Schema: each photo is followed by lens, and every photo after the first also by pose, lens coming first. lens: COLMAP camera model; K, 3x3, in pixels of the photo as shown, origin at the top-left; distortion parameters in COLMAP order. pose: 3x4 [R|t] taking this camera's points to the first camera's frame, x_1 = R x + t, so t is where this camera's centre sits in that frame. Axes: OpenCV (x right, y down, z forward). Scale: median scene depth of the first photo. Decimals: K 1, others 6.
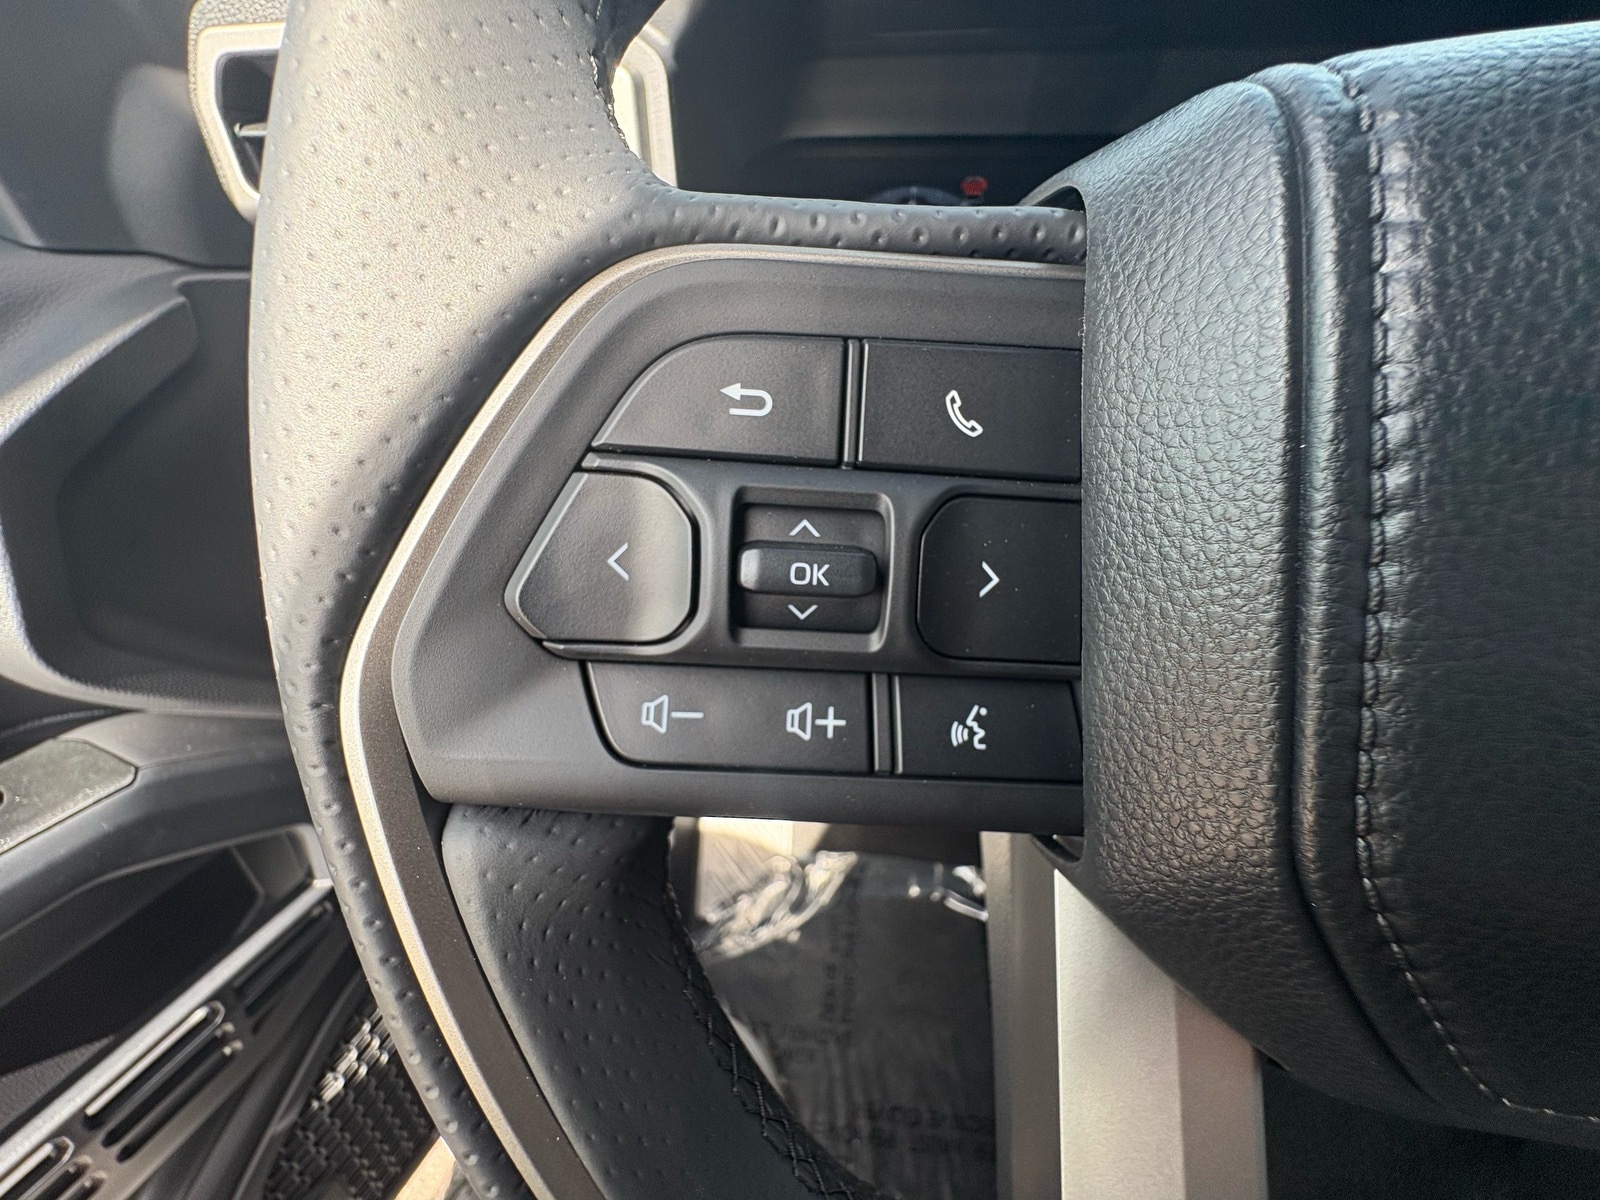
lens RADIAL K [[642.7, 0, 800.0], [0, 642.7, 600.0], [0, 0, 1]] dist [0.001783, 0.000331]
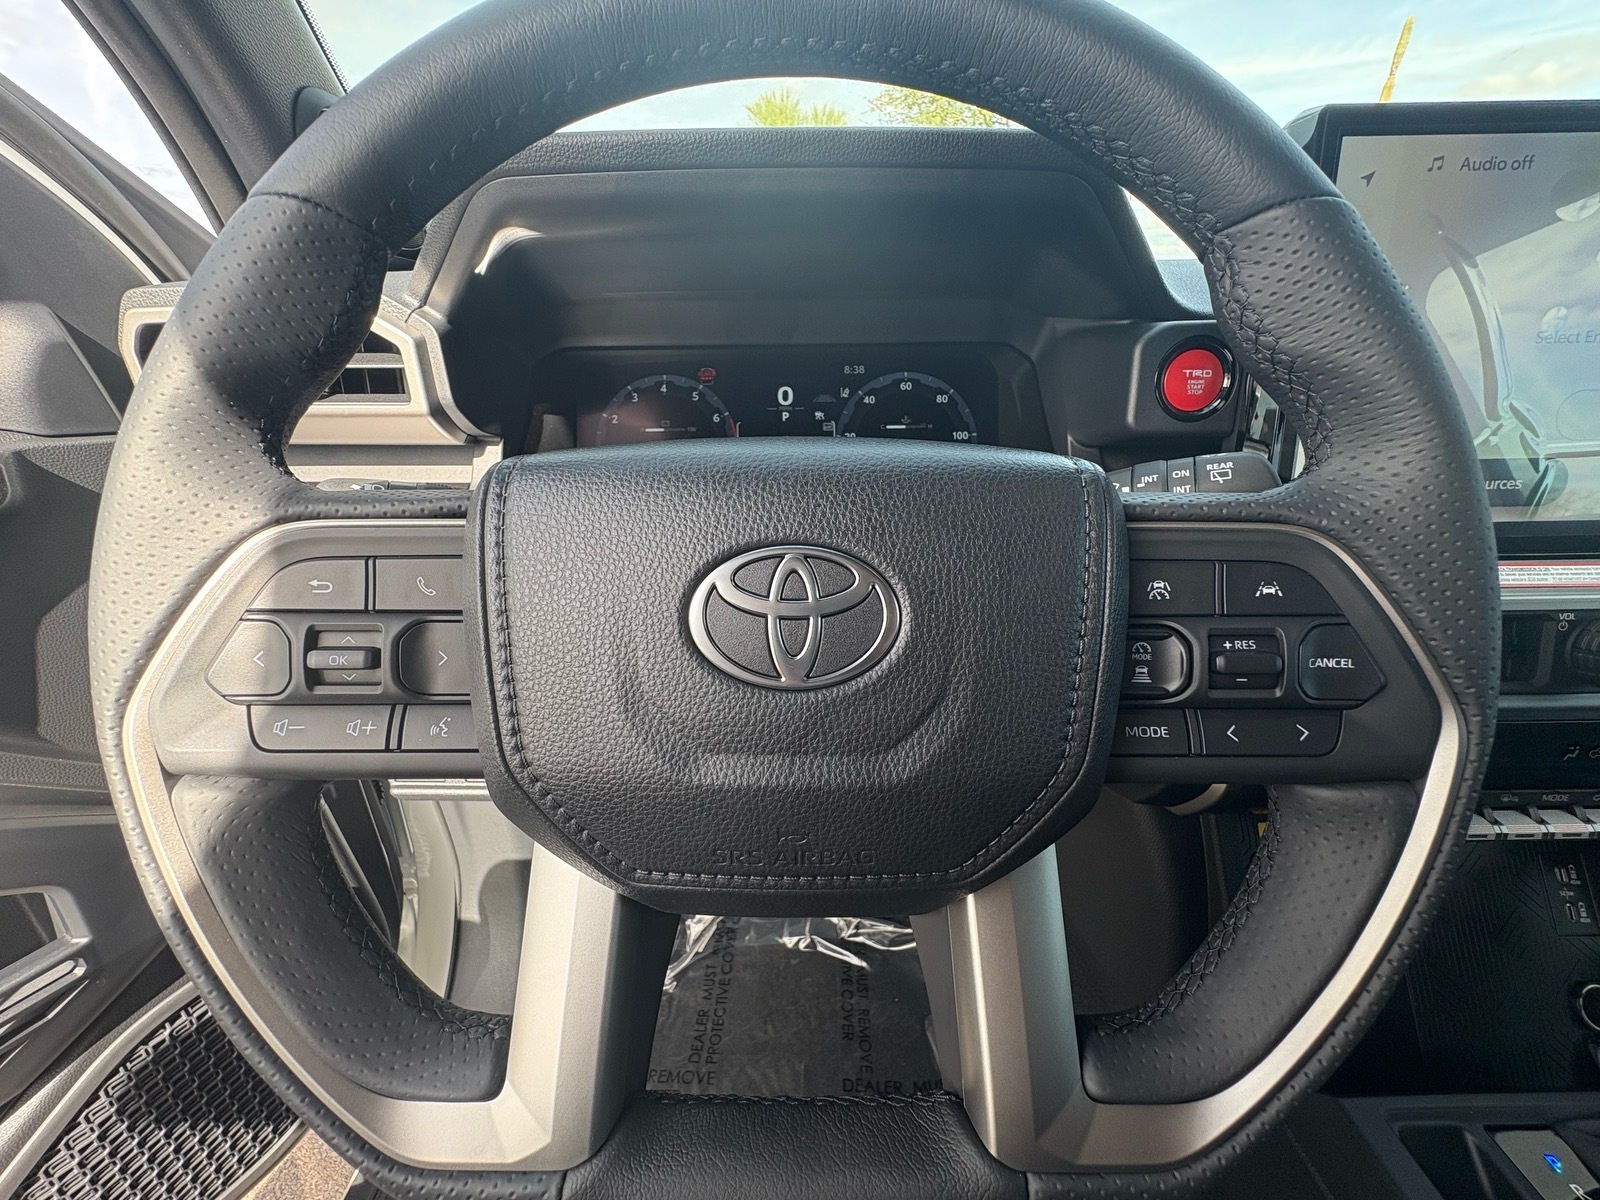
lens RADIAL K [[642.7, 0, 800.0], [0, 642.7, 600.0], [0, 0, 1]] dist [0.001783, 0.000331]
pose [[0.996747, -0.044337, 0.067303, 1.425672], [0.051632, 0.992496, -0.110840, 0.080417], [-0.061884, 0.113954, 0.991557, -1.348531]]
